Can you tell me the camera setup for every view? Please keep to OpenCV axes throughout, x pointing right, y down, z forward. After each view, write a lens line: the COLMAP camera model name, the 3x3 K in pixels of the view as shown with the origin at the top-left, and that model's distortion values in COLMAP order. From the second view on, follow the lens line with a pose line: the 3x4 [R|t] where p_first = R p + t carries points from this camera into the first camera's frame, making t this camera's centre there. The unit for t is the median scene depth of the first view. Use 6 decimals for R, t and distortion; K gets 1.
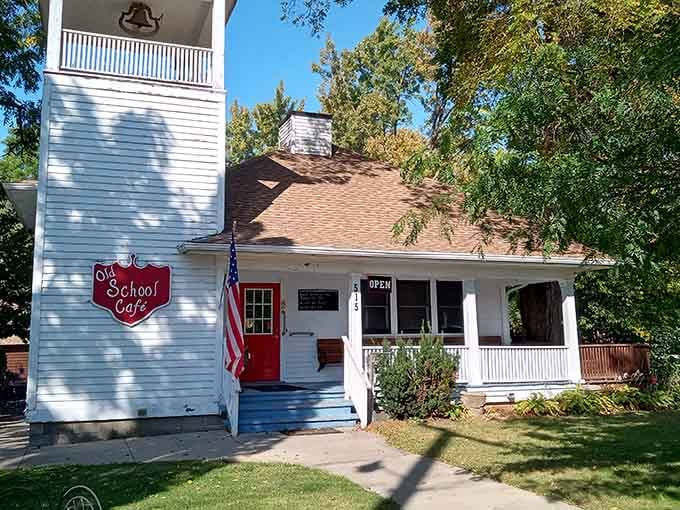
lens RADIAL K [[654.2, 0, 340.0], [0, 654.2, 255.0], [0, 0, 1]] dist [0.000386, -0.000358]
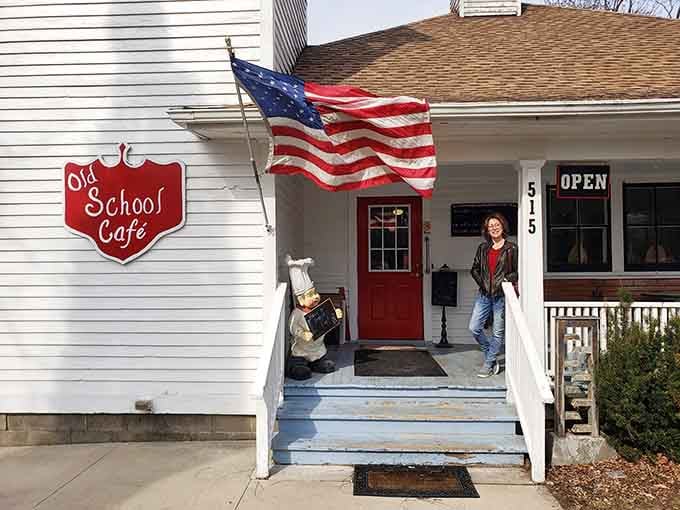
lens RADIAL K [[520.0, 0, 340.0], [0, 520.0, 255.0], [0, 0, 1]] dist [0.030630, 0.000366]
pose [[0.916256, 0.000560, -0.400593, 0.057045], [0.044972, 0.993534, 0.104250, 0.057390], [0.398061, -0.113535, 0.910306, 0.620505]]
